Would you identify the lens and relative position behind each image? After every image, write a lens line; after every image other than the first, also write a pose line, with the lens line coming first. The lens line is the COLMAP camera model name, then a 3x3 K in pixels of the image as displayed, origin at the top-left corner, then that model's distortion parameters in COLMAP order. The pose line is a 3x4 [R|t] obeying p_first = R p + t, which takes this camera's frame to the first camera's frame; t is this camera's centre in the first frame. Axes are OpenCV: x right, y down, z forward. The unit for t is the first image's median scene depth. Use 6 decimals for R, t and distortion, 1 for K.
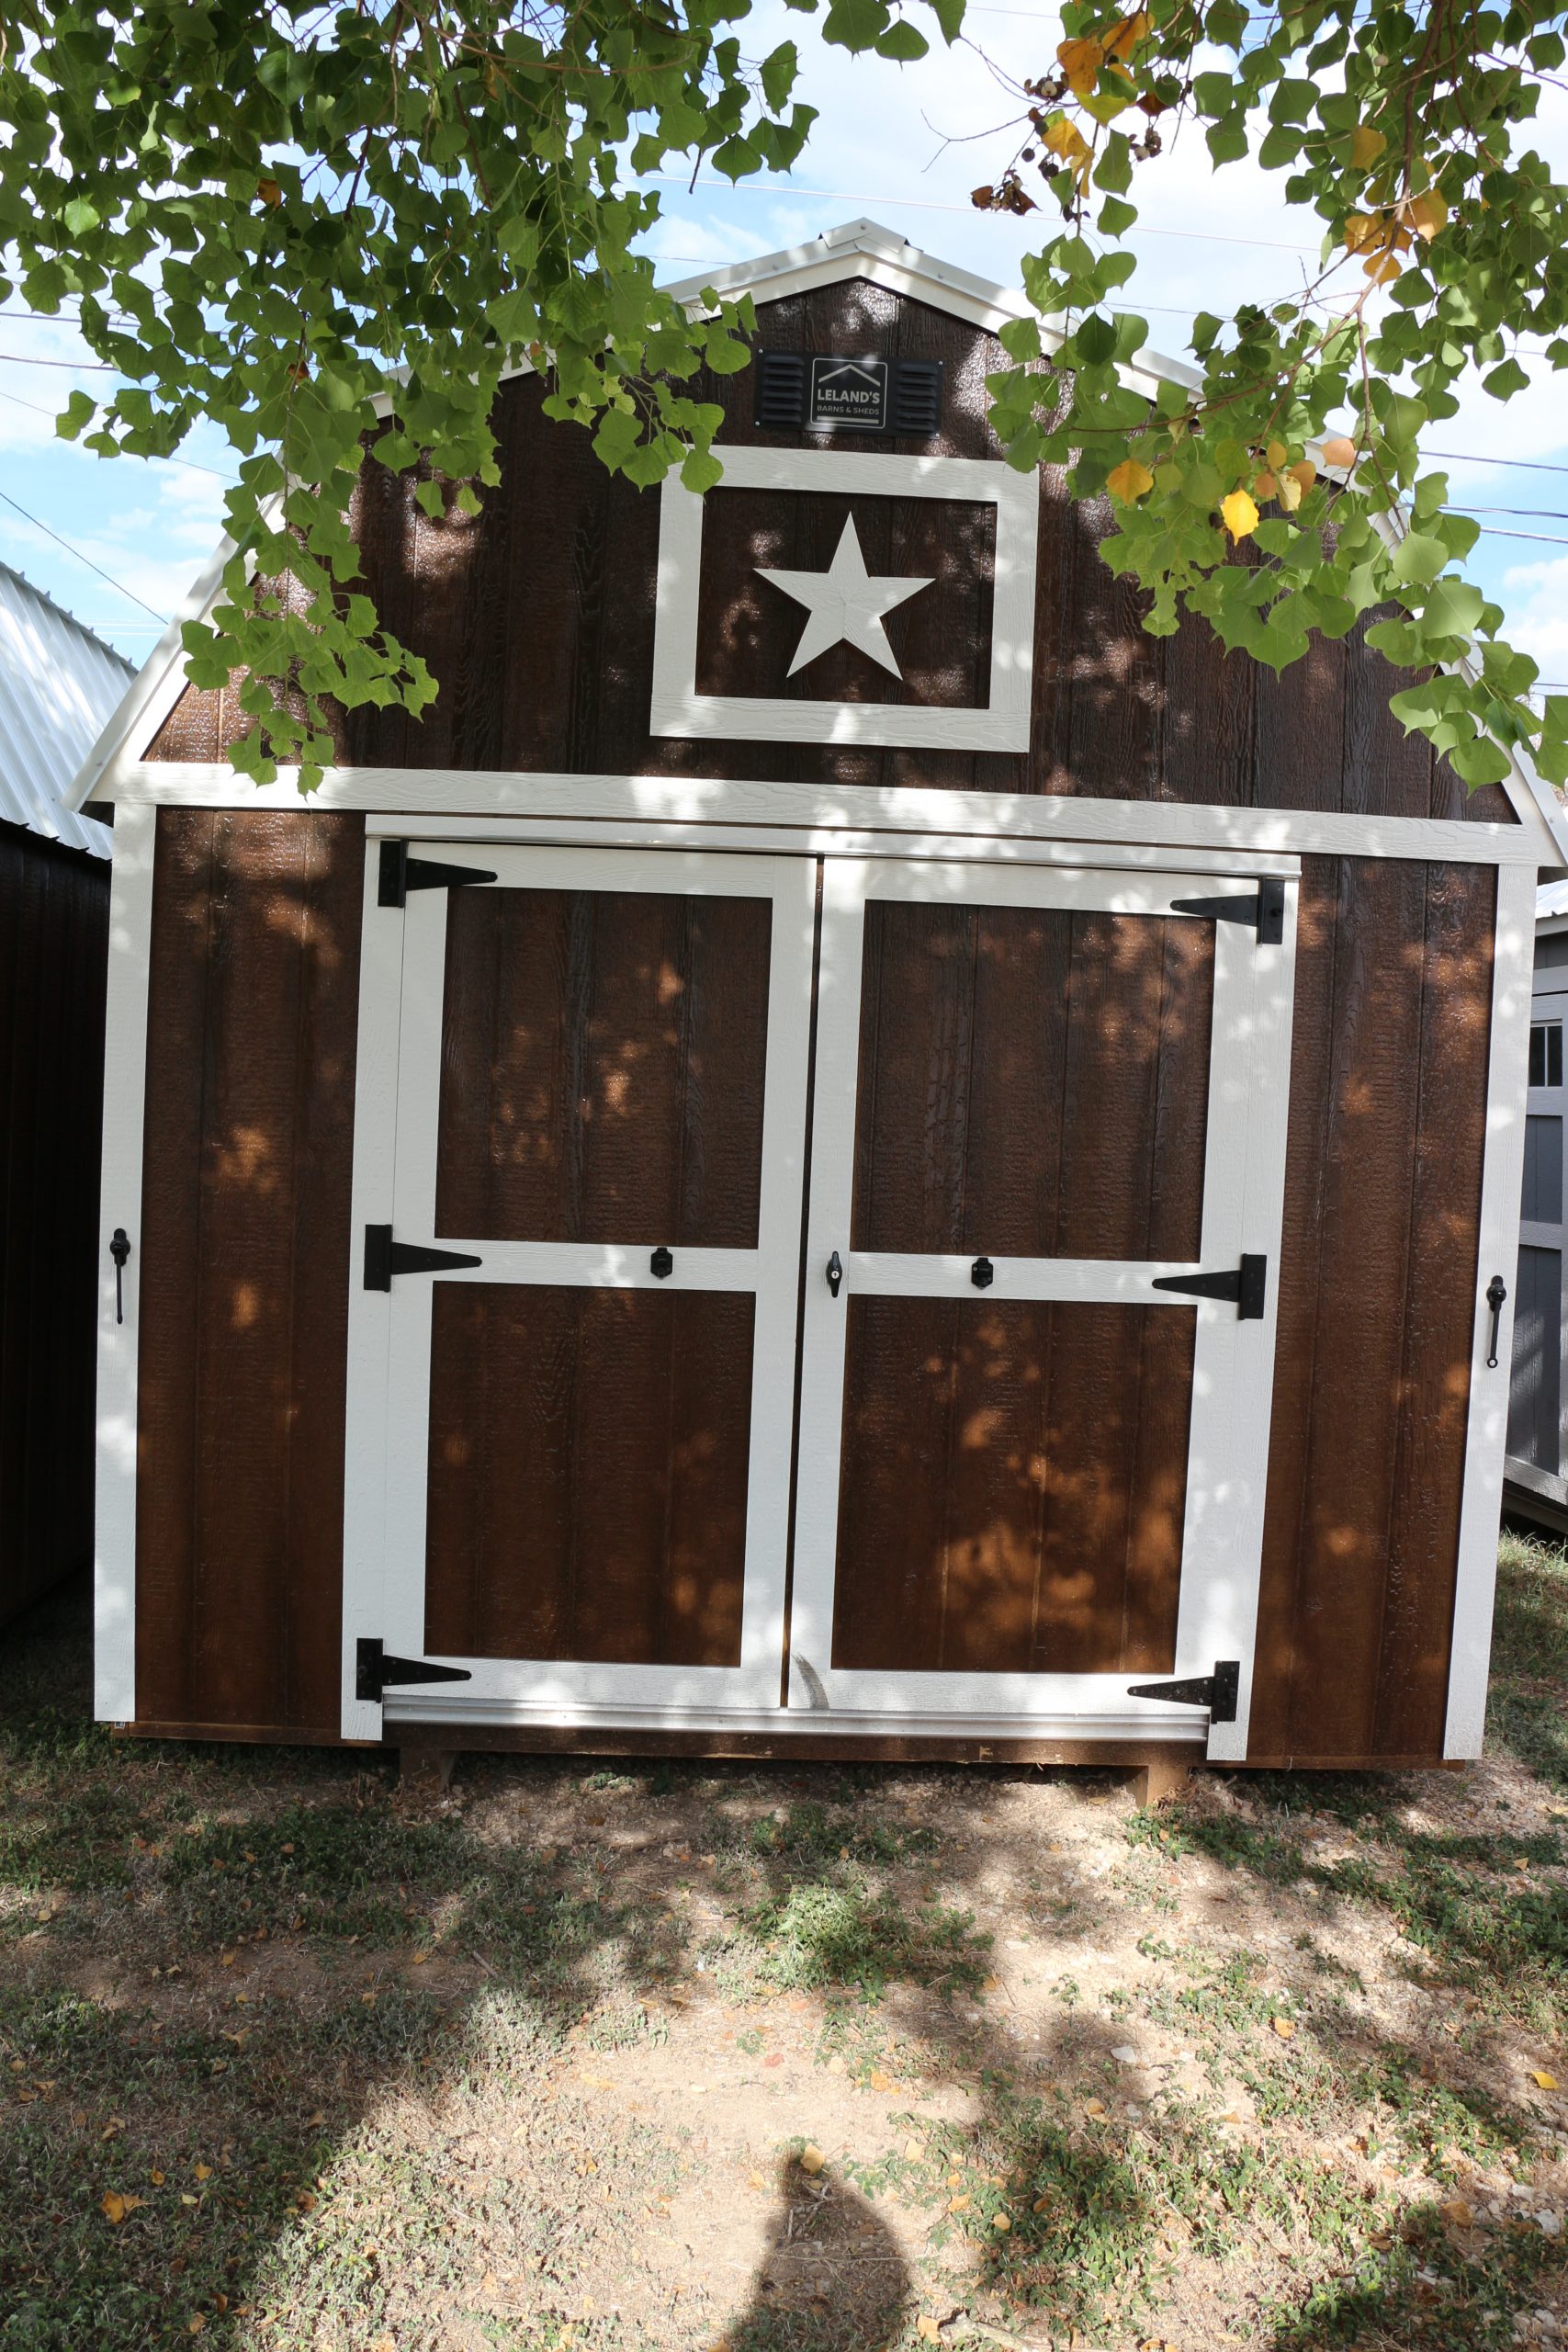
lens RADIAL K [[1932.0, 0, 784.0], [0, 1932.0, 1176.0], [0, 0, 1]] dist [-0.187990, 0.162712]
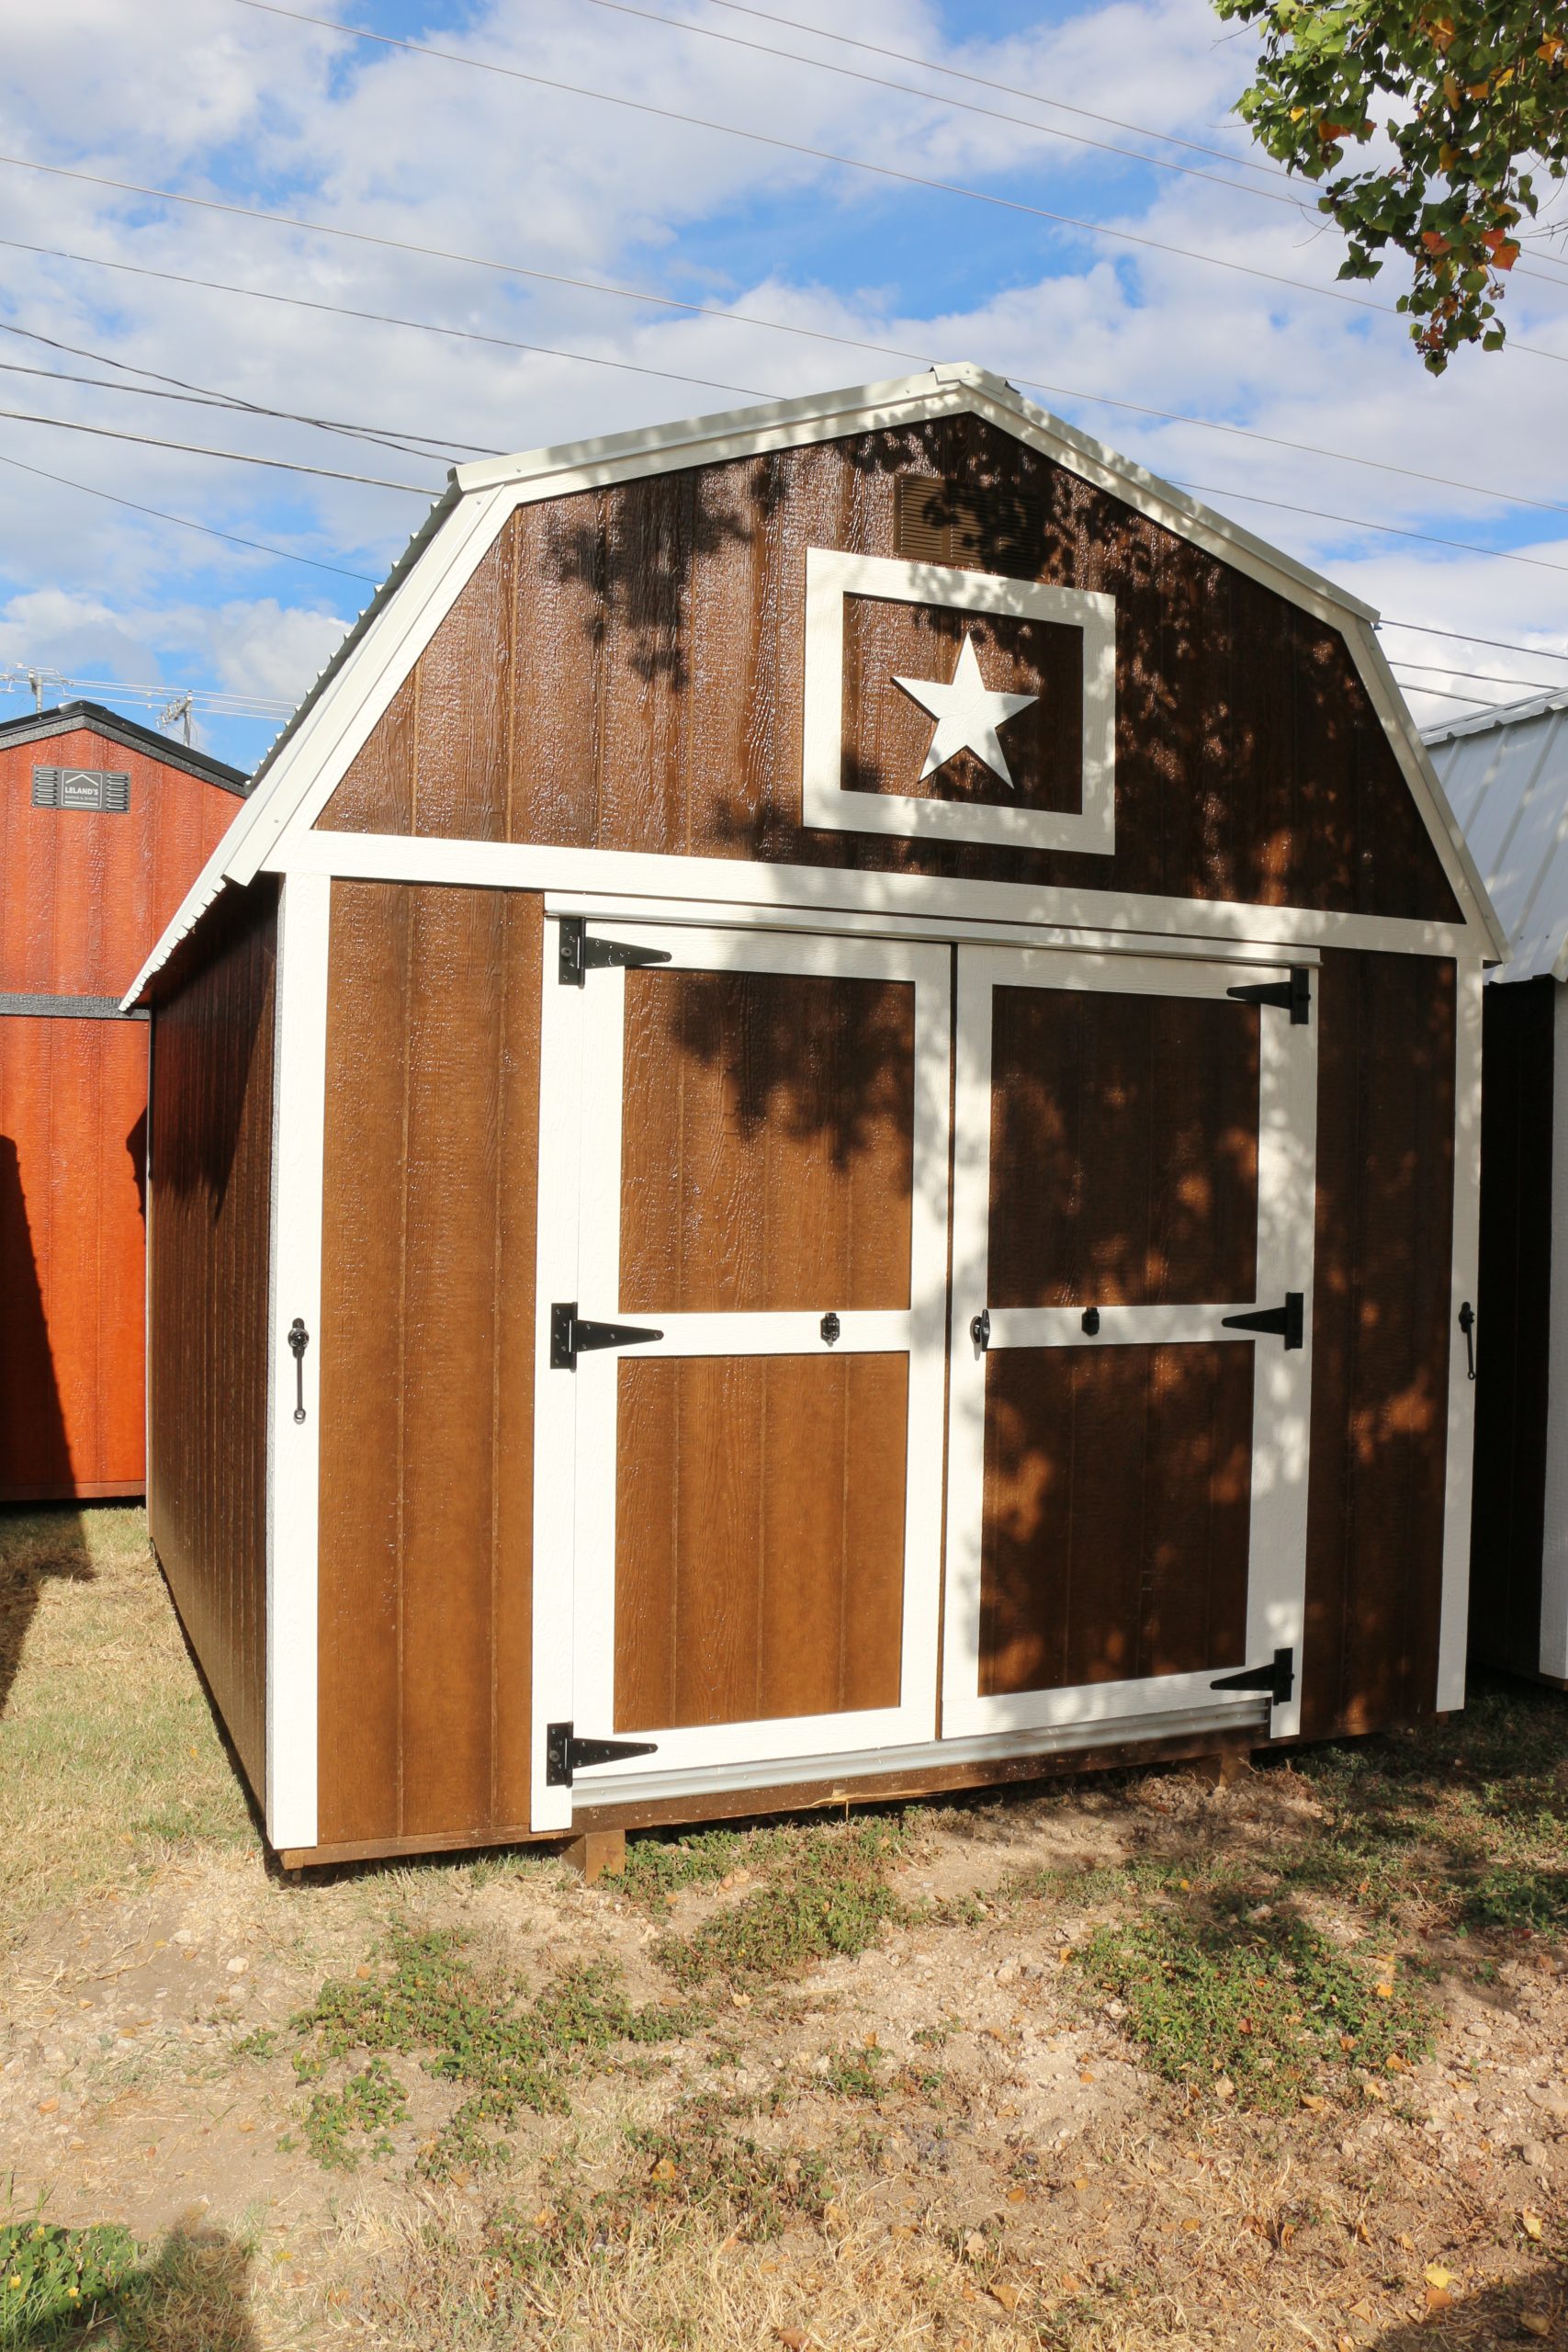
lens RADIAL K [[1932.0, 0, 784.0], [0, 1932.0, 1176.0], [0, 0, 1]] dist [-0.187990, 0.162712]
pose [[0.939161, -0.024060, 0.342635, -0.442299], [0.037616, 0.998748, -0.032973, -0.003076], [-0.341413, 0.043856, 0.938890, 0.019570]]
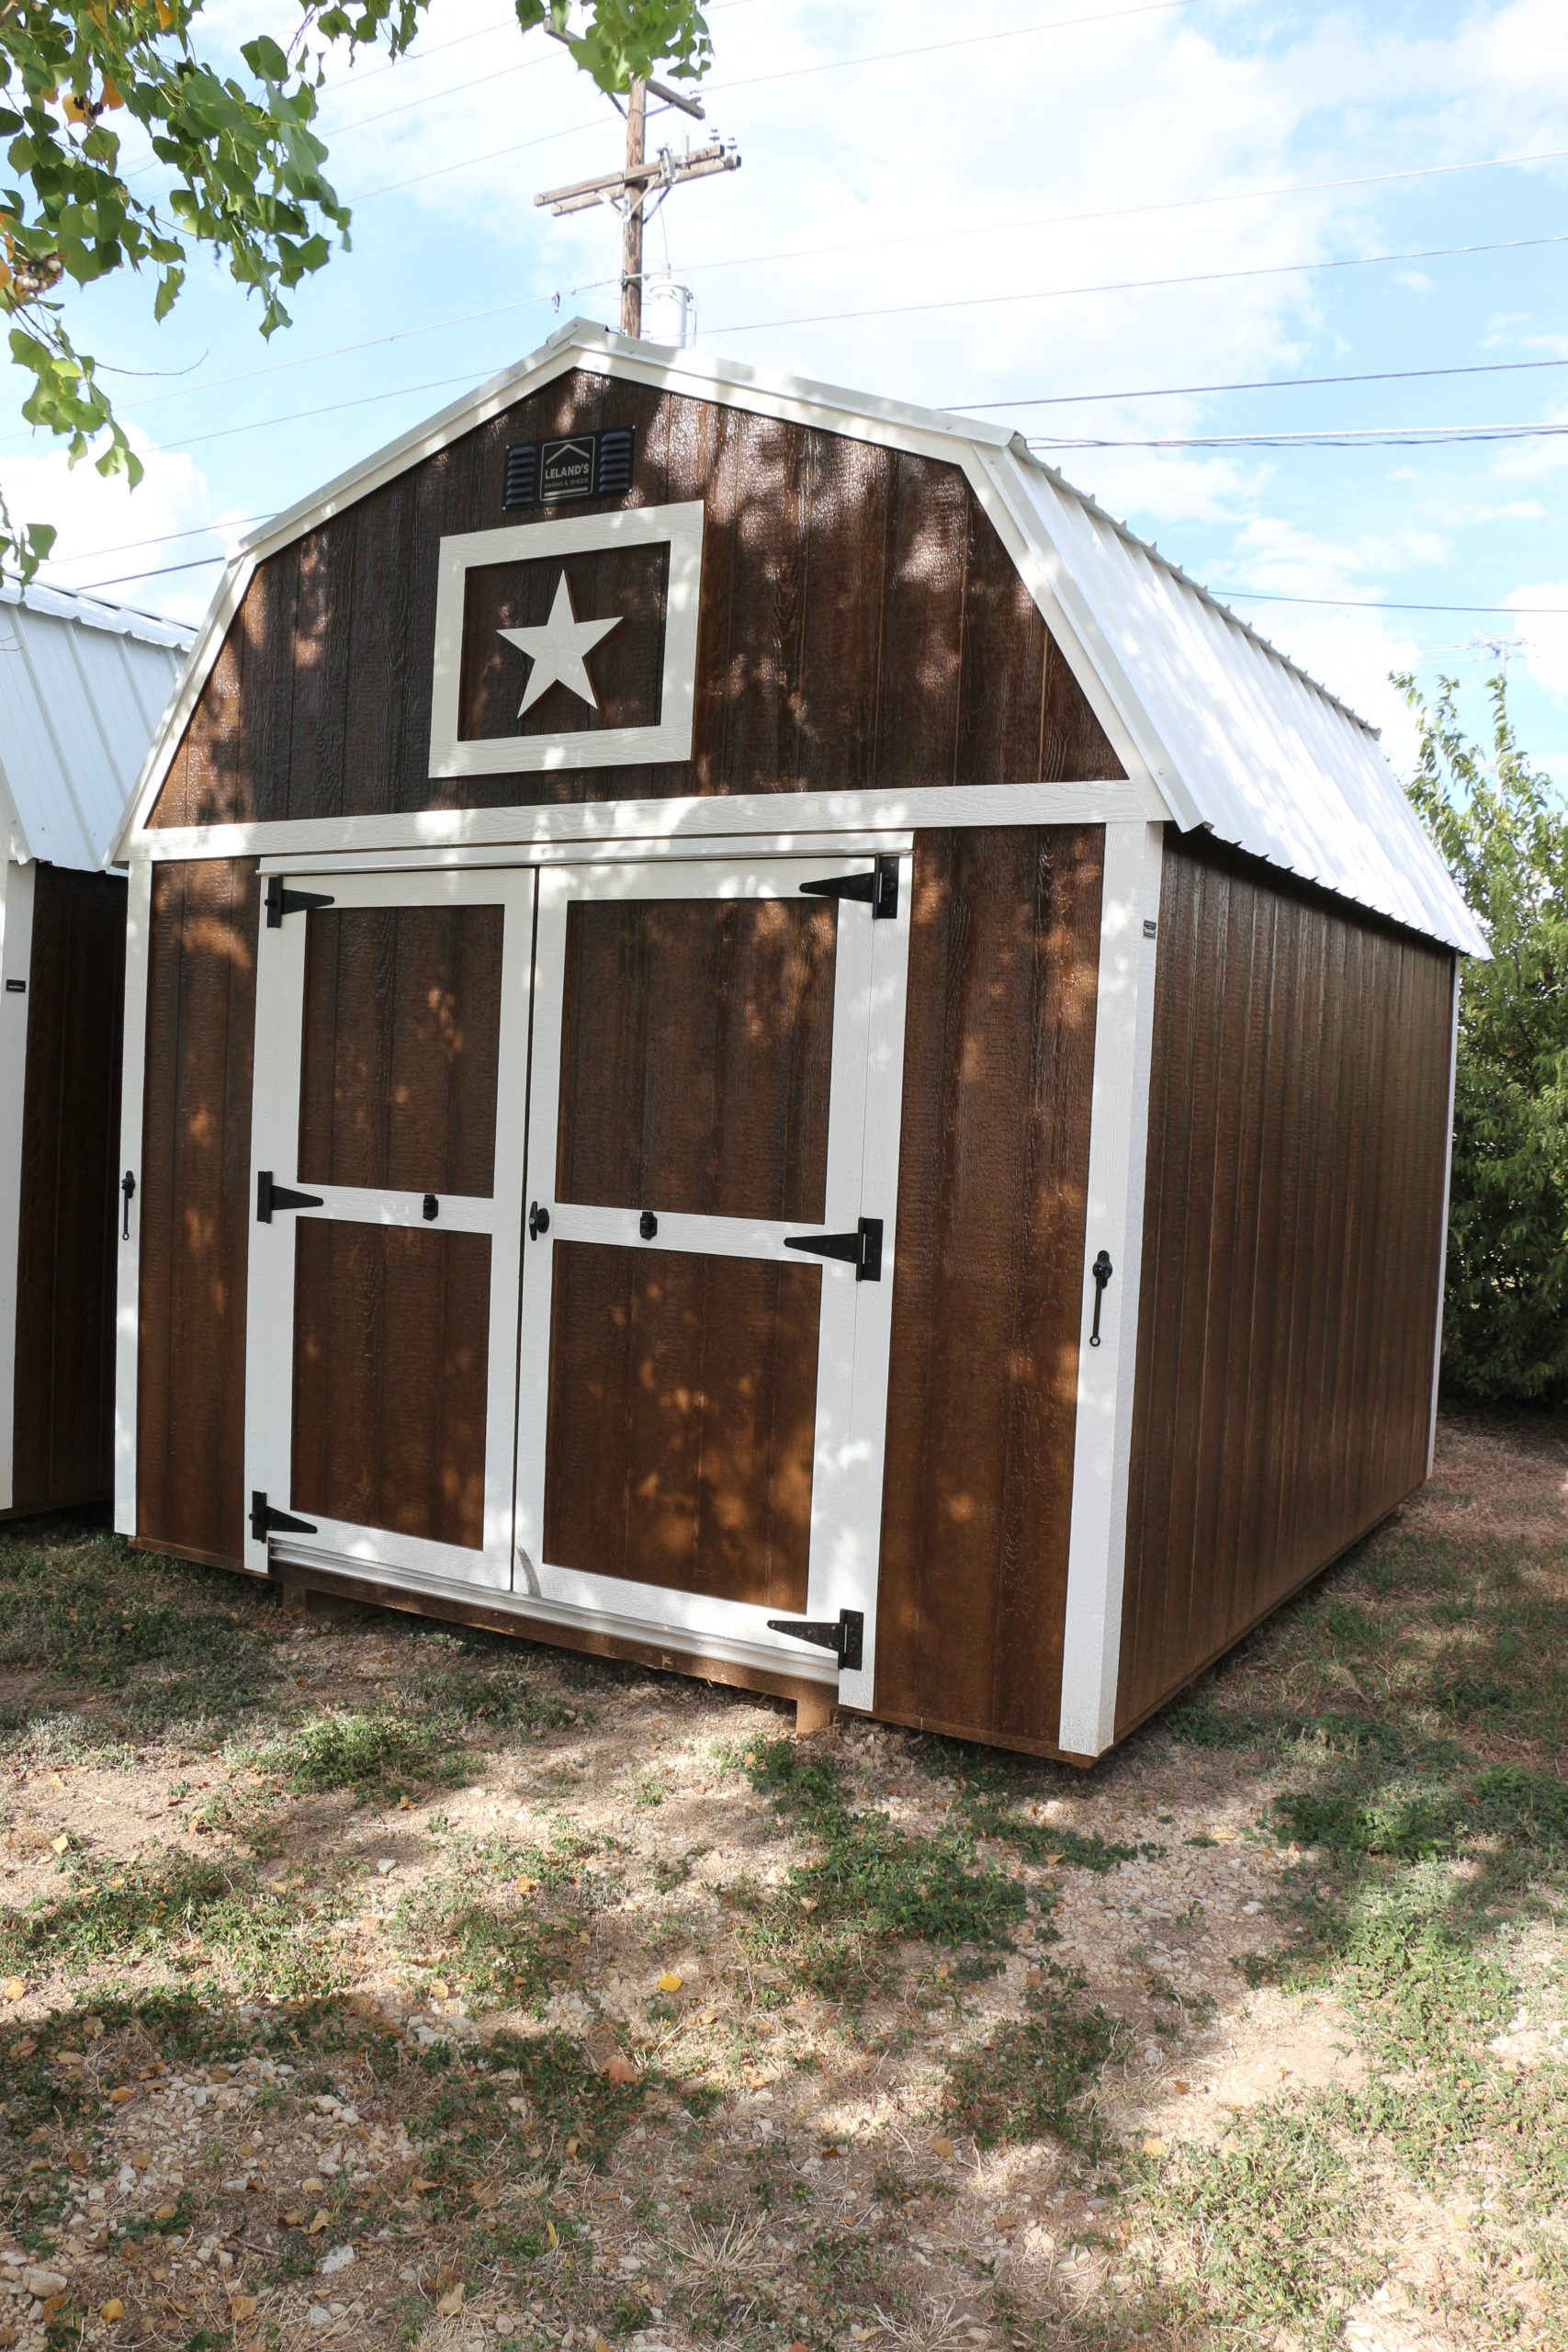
lens RADIAL K [[1932.0, 0, 784.0], [0, 1932.0, 1176.0], [0, 0, 1]] dist [-0.187990, 0.162712]
pose [[0.848212, 0.020709, -0.529252, 0.768029], [-0.029422, 0.999535, -0.008041, 0.028224], [0.528840, 0.022392, 0.848426, 0.085823]]
